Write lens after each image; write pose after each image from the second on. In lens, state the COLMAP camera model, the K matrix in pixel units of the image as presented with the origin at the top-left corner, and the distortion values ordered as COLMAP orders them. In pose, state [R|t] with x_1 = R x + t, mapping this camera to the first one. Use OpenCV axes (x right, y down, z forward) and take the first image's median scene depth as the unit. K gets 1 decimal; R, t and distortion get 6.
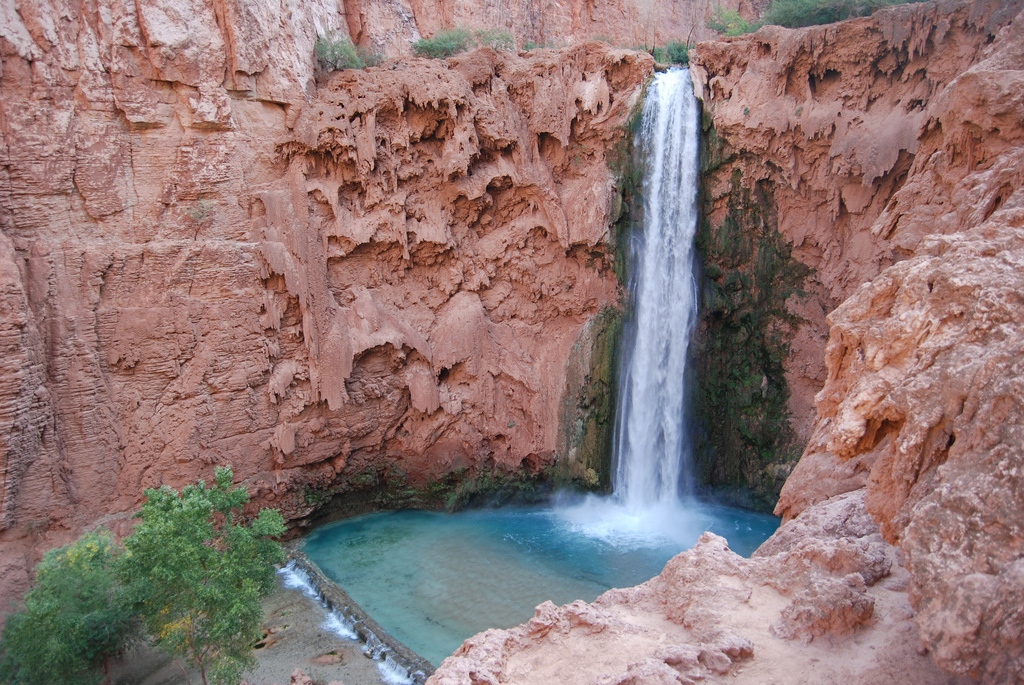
lens RADIAL K [[756.9, 0, 512.0], [0, 756.9, 342.5], [0, 0, 1]] dist [-0.074909, 0.020267]
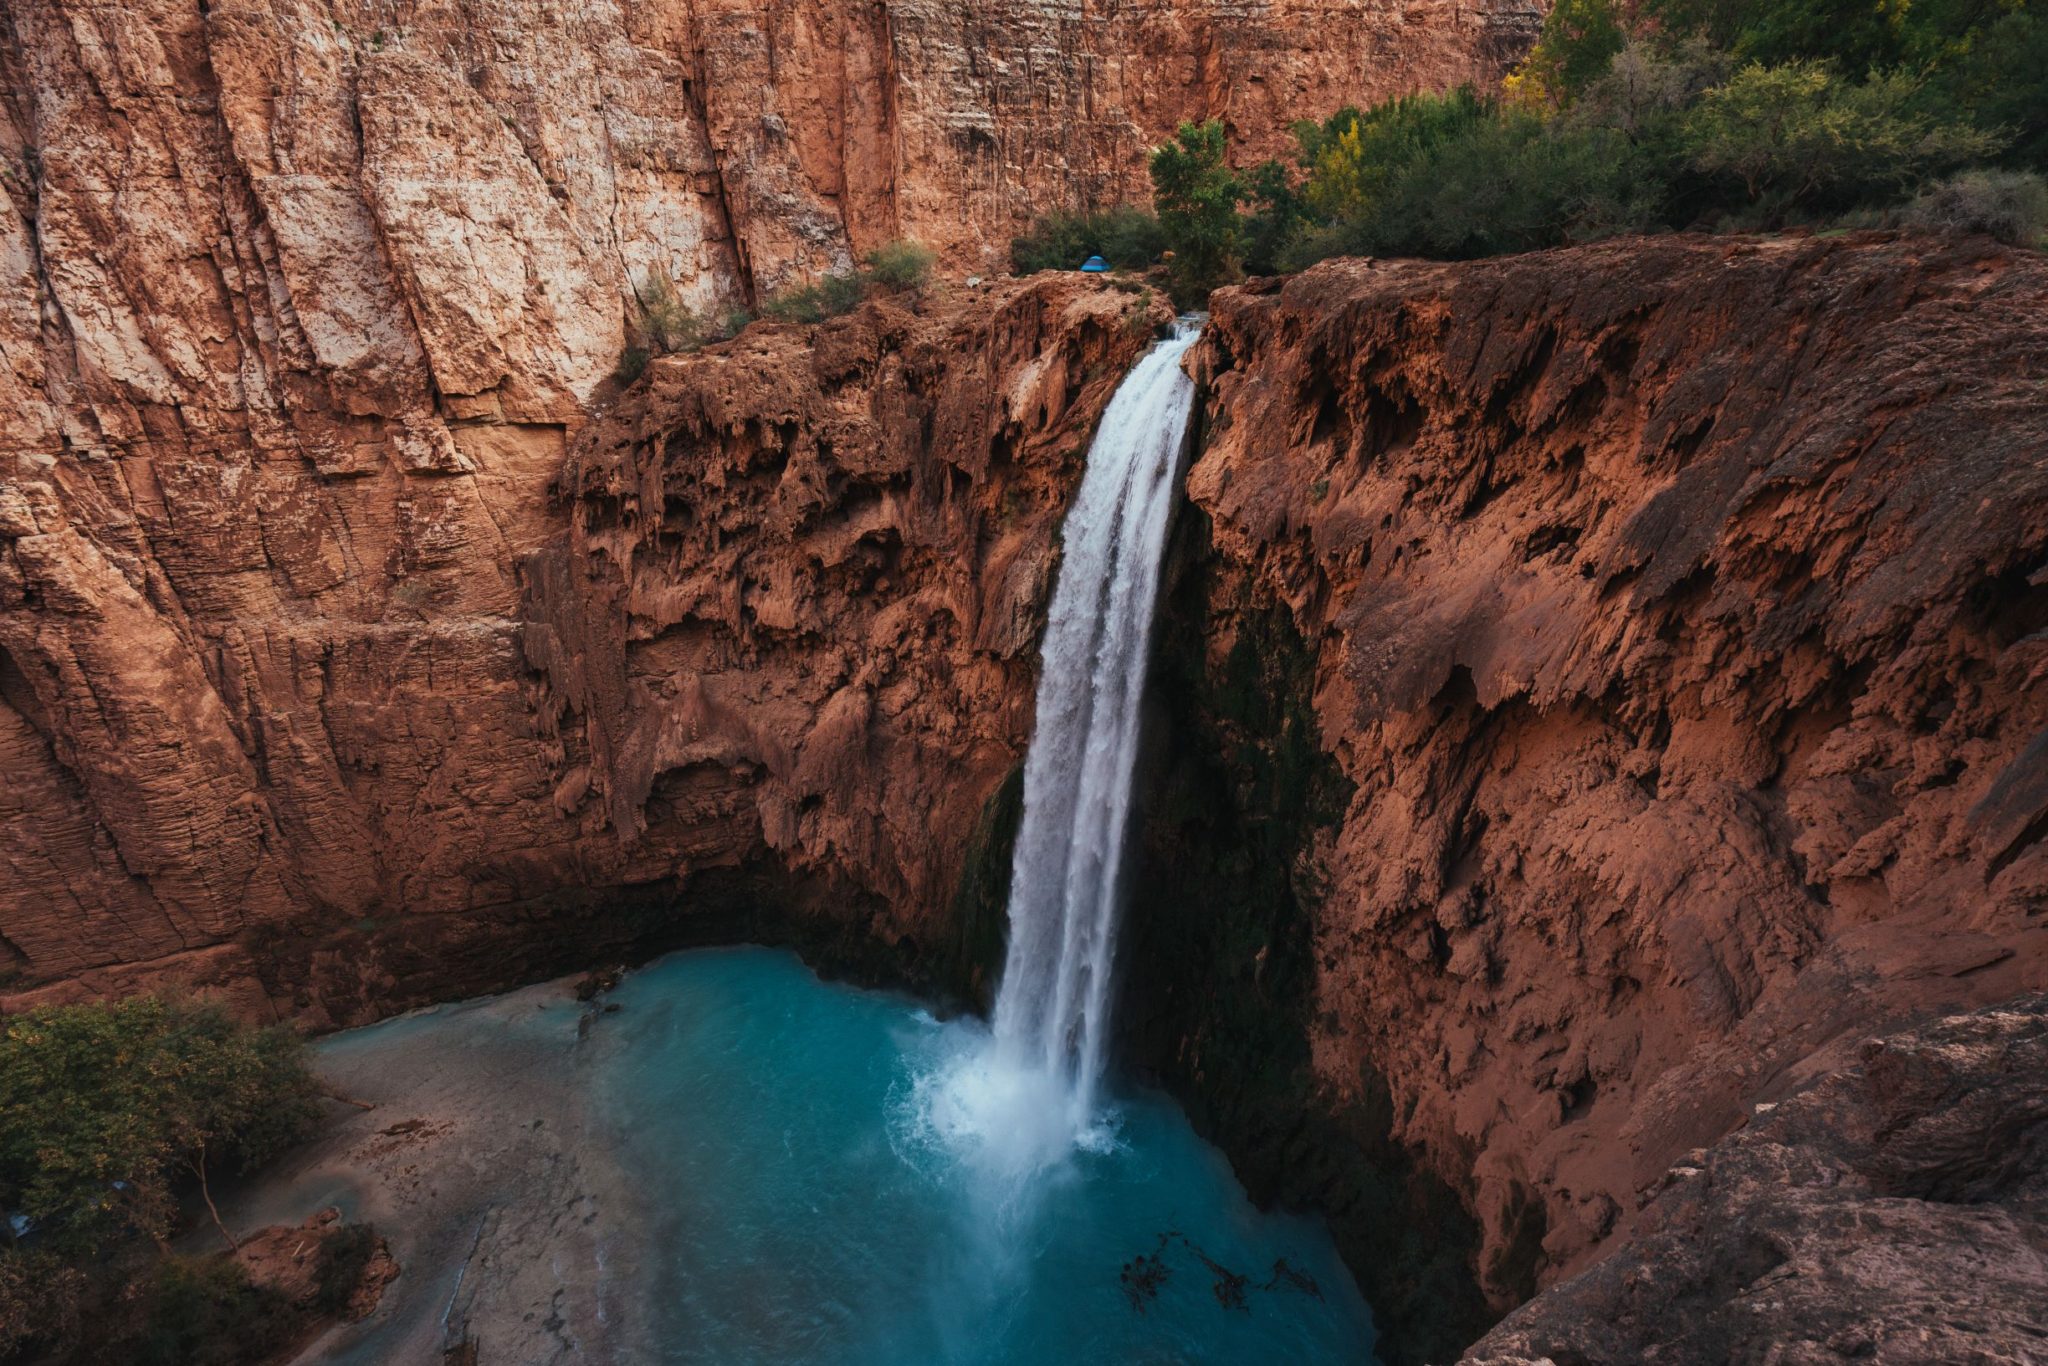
lens RADIAL K [[877.9, 0, 1024.0], [0, 877.9, 683.0], [0, 0, 1]] dist [0.000316, 0.000201]
pose [[0.872229, 0.186884, -0.451986, 0.516035], [-0.078425, 0.965604, 0.247908, -0.334183], [0.482770, -0.180785, 0.856884, 0.475345]]
